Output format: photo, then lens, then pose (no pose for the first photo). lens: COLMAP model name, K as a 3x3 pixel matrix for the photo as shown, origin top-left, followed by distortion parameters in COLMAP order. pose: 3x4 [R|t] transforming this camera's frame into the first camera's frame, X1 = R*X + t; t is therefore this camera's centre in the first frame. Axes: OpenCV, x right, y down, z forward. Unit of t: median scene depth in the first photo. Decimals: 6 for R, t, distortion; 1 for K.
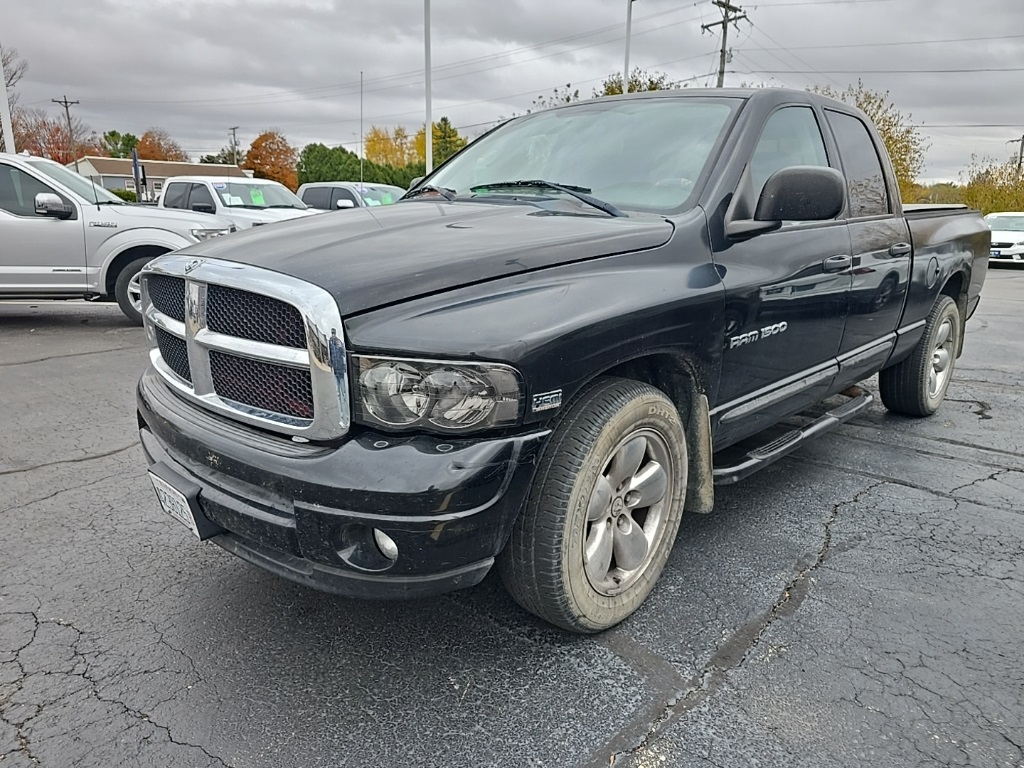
lens RADIAL K [[687.5, 0, 510.8], [0, 687.5, 387.5], [0, 0, 1]] dist [0.038241, -0.027775]
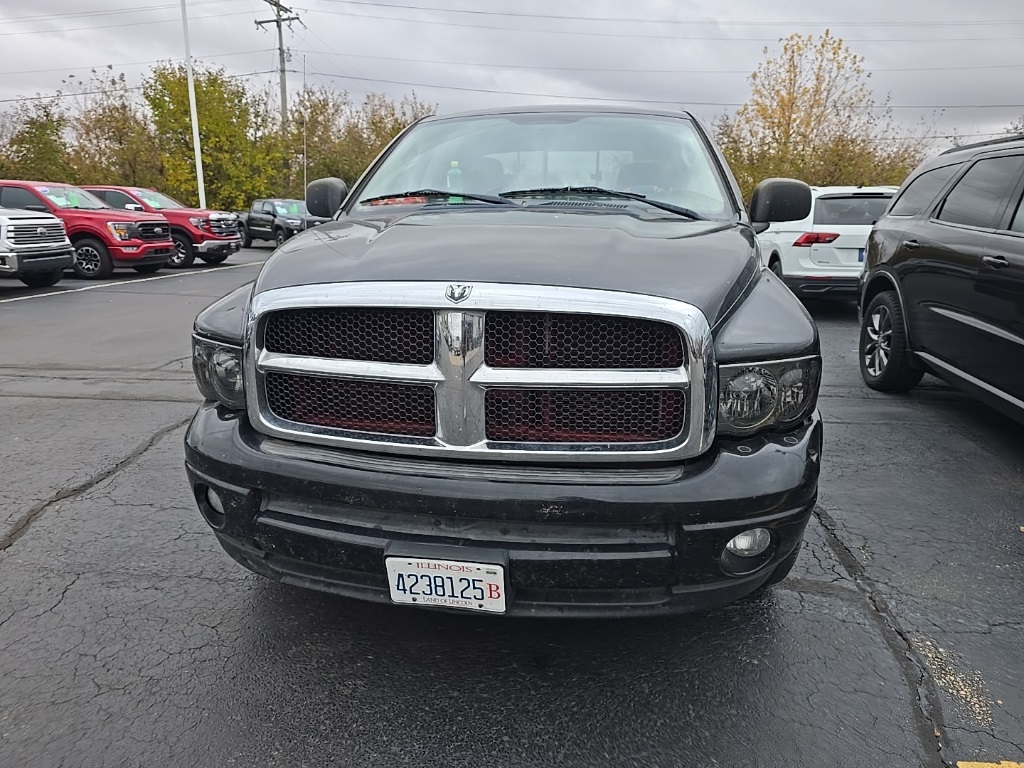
lens RADIAL K [[684.2, 0, 512.0], [0, 684.2, 384.0], [0, 0, 1]] dist [0.007415, 0.001311]
pose [[0.818035, -0.150473, 0.555136, -0.619582], [0.149925, 0.987591, 0.046768, -0.068153], [-0.555284, 0.044971, 0.830444, 0.206668]]
